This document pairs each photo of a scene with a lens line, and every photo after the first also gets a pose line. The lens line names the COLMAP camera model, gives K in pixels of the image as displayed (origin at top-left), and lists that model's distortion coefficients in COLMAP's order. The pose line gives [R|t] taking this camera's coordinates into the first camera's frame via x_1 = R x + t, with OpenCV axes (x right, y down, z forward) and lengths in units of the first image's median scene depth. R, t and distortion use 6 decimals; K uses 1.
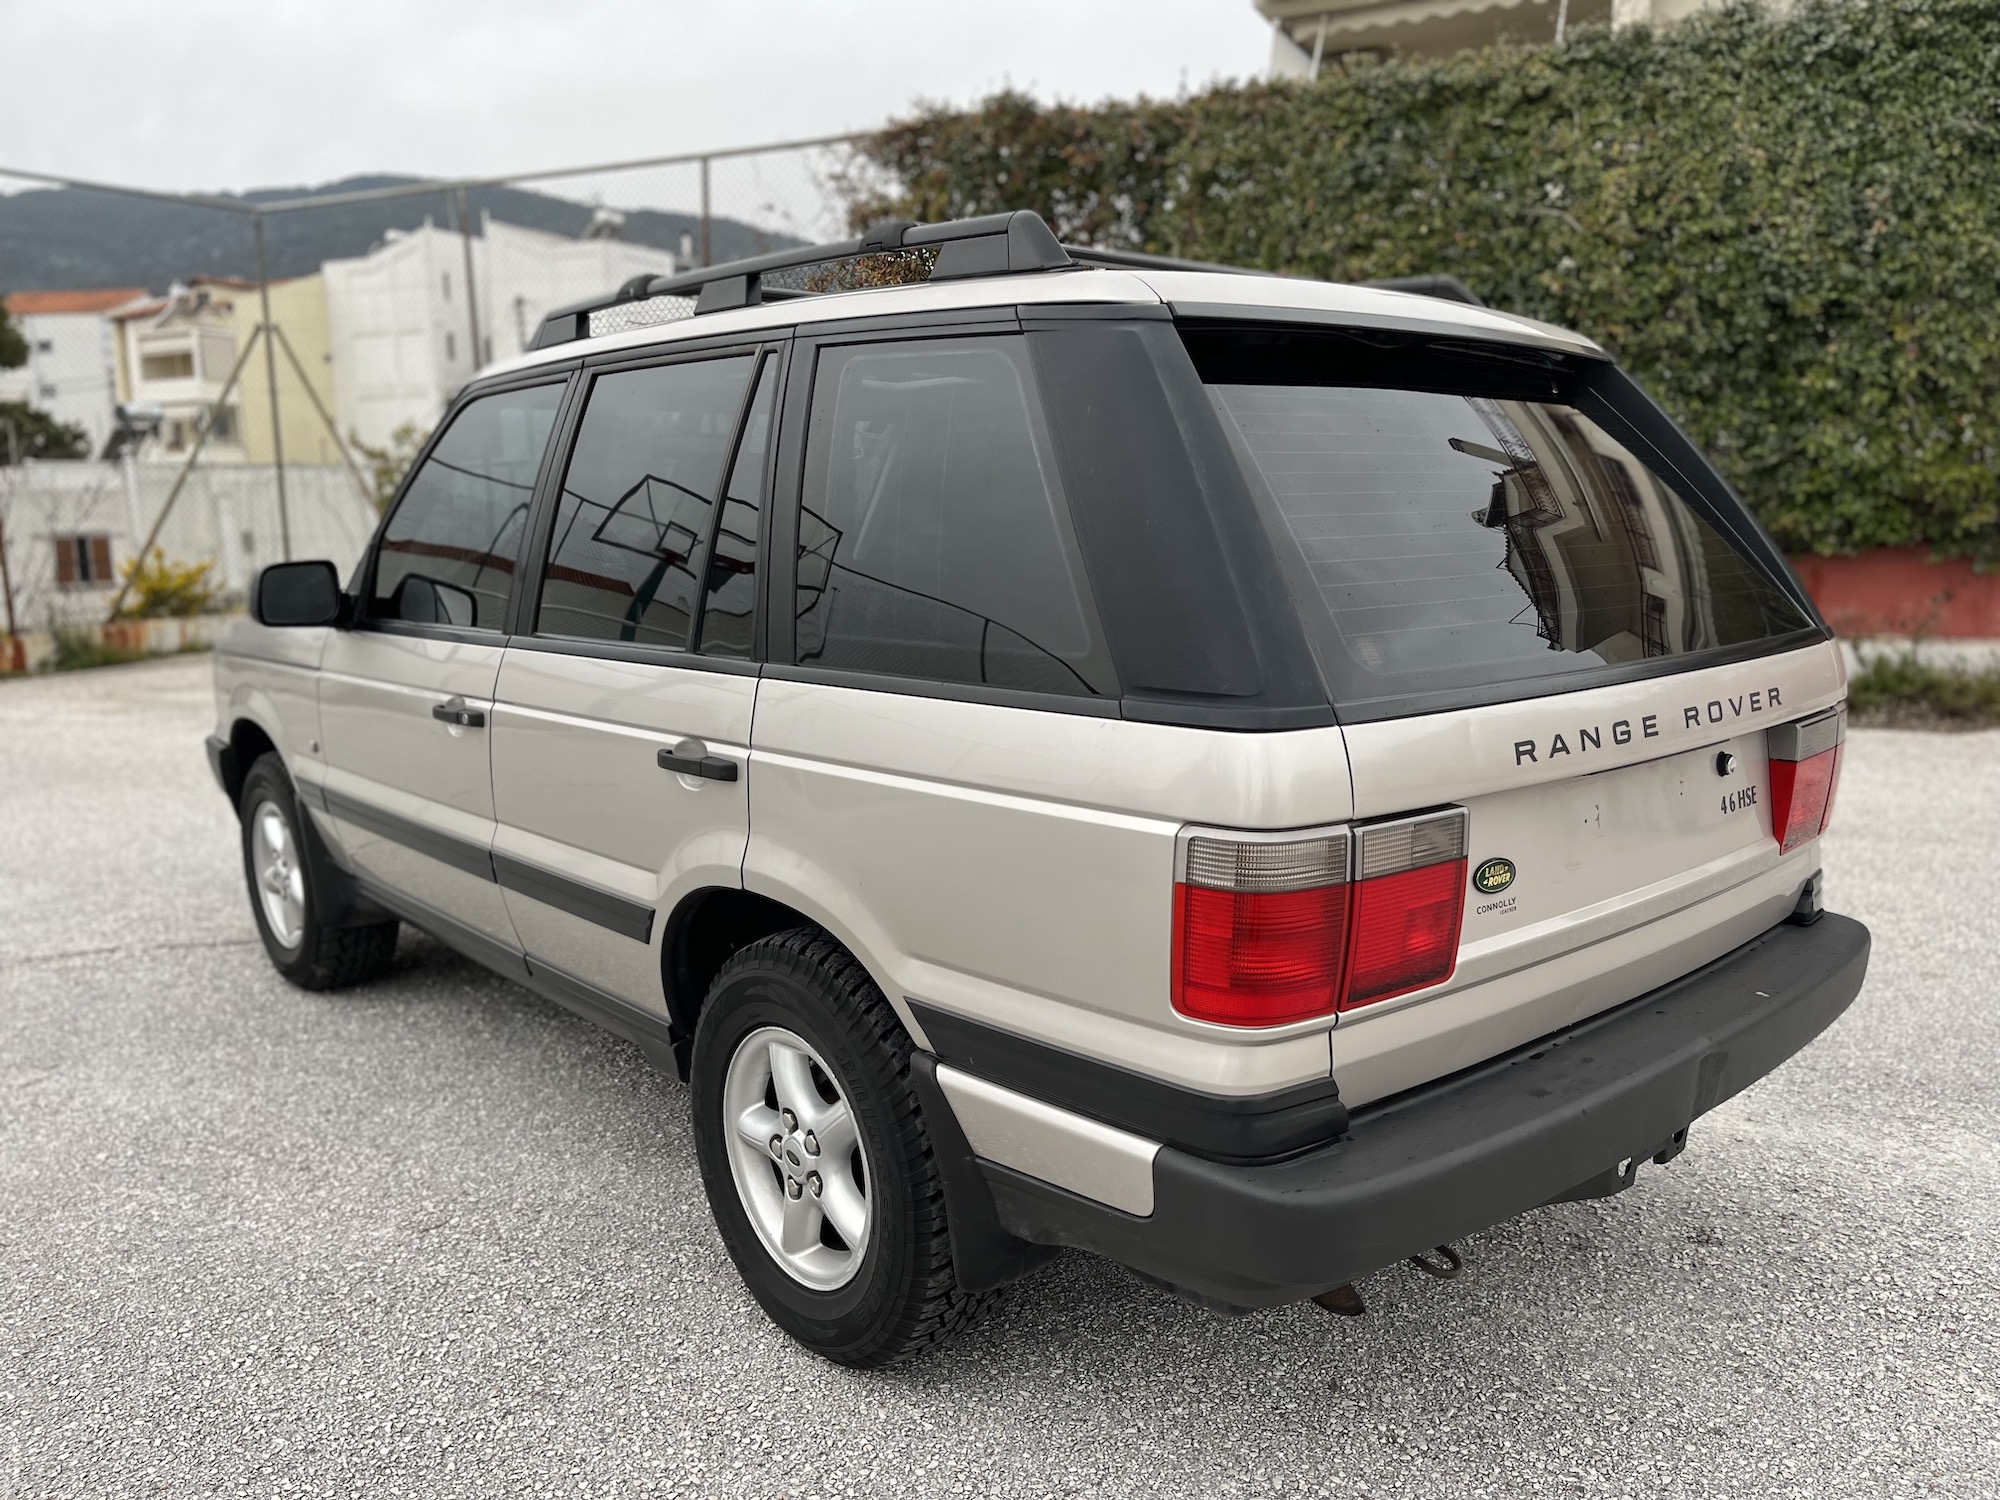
lens RADIAL K [[1514.4, 0, 1019.5], [0, 1514.4, 776.0], [0, 0, 1]] dist [0.076760, -0.108668]
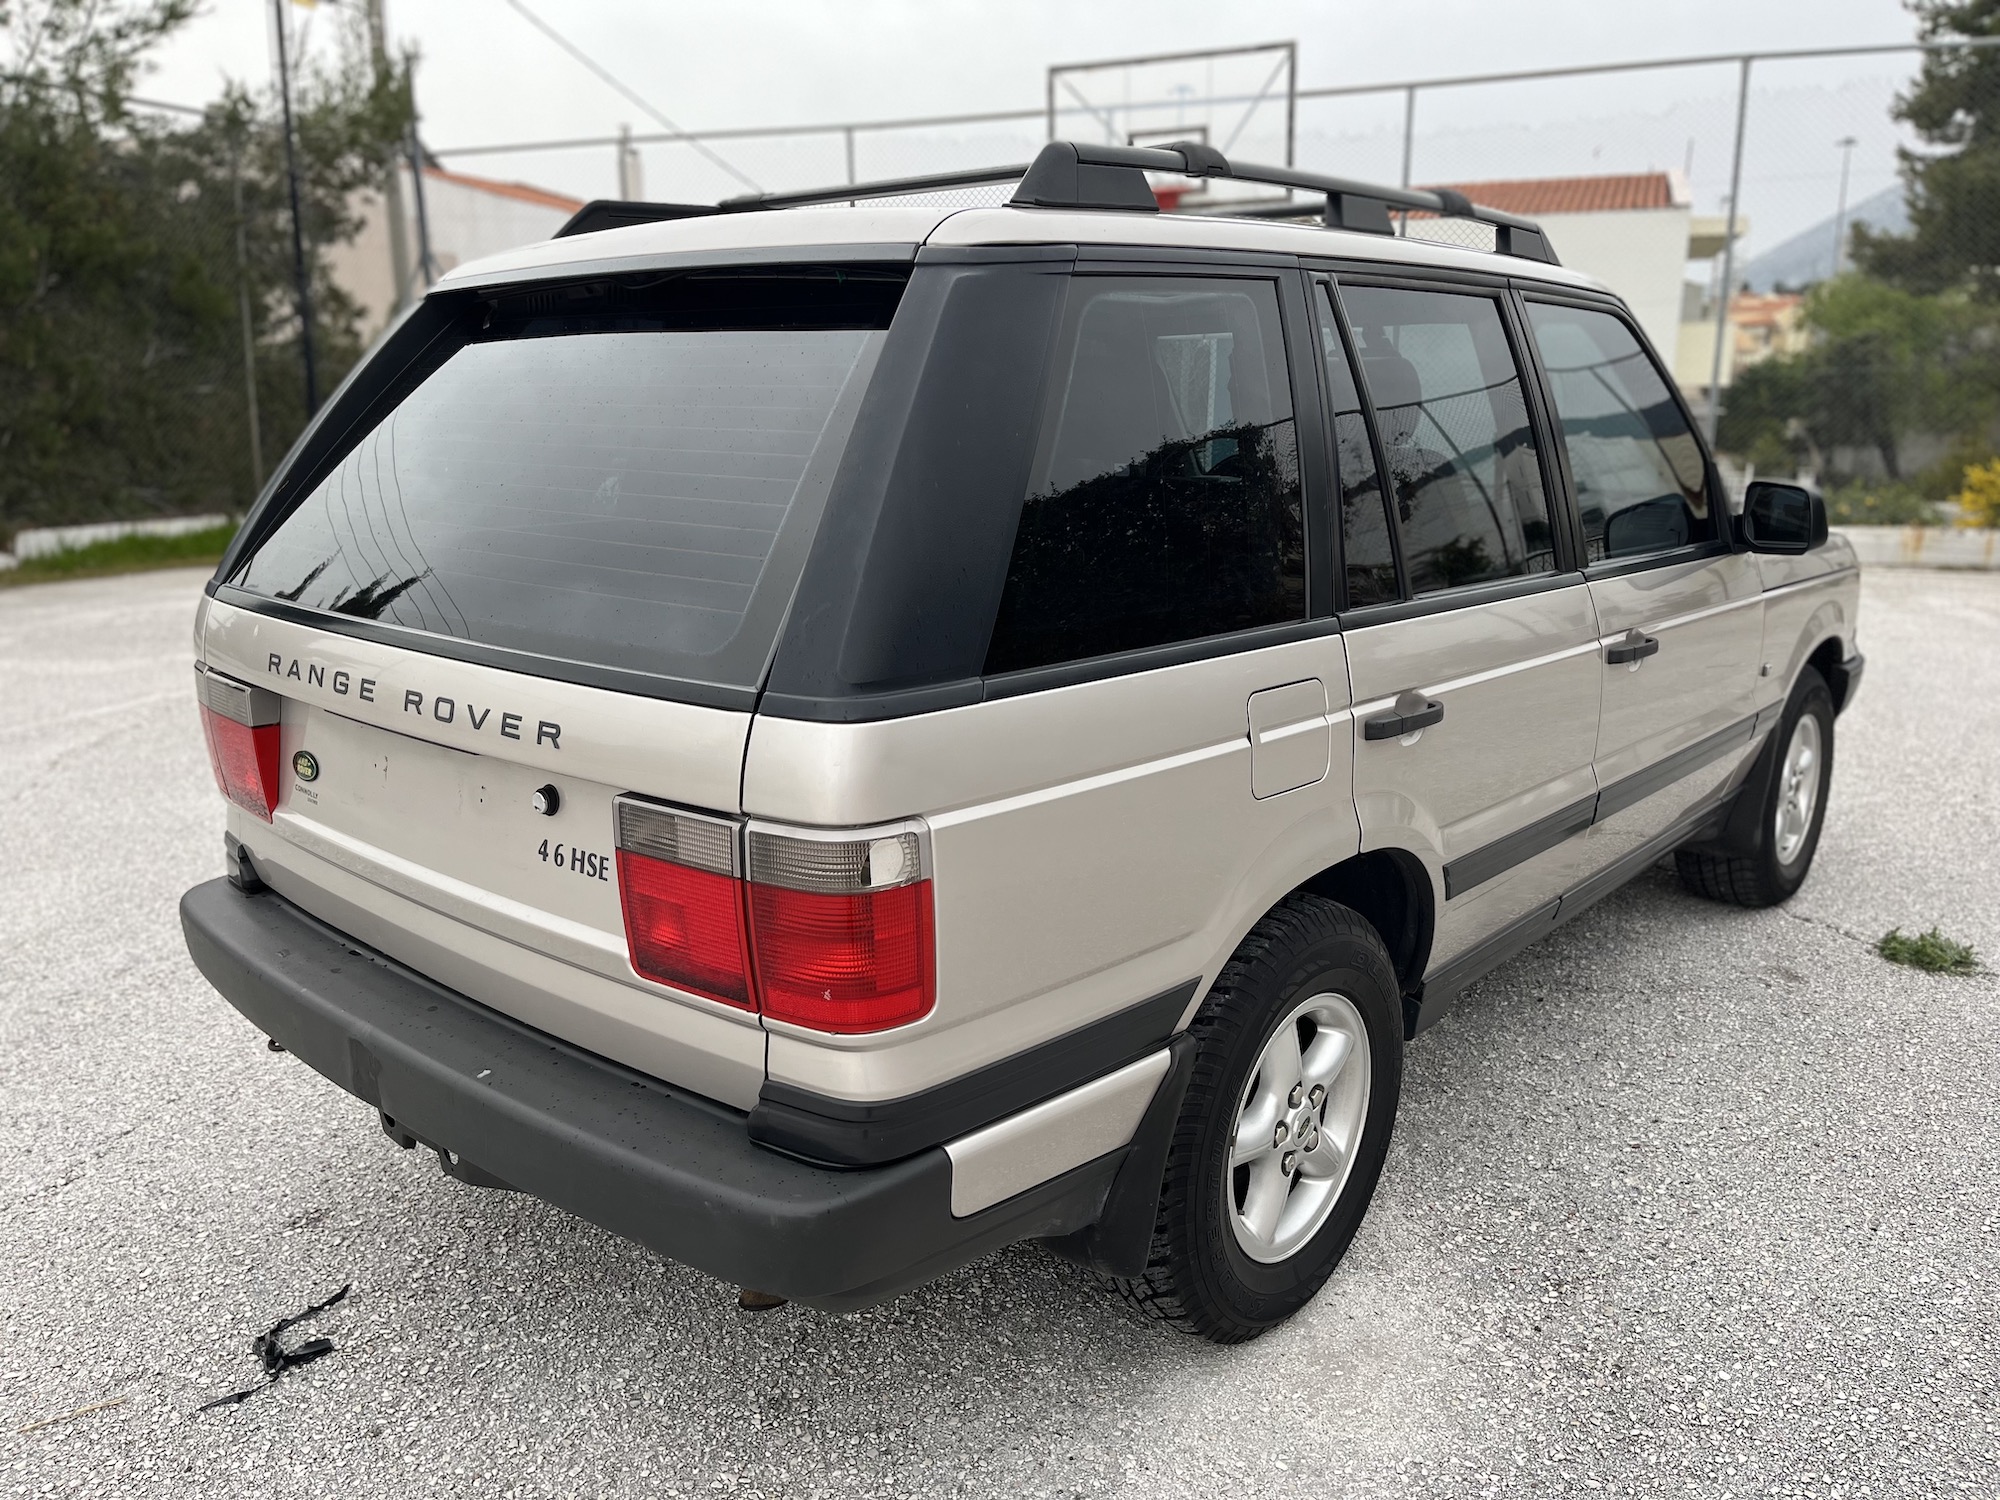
lens RADIAL K [[1514.4, 0, 1001.5], [0, 1514.4, 747.8], [0, 0, 1]] dist [0.076760, -0.108668]
pose [[0.115030, 0.238912, -0.964204, 0.336198], [-0.178700, 0.959789, 0.216499, -0.067086], [0.977156, 0.147399, 0.153098, 0.297560]]
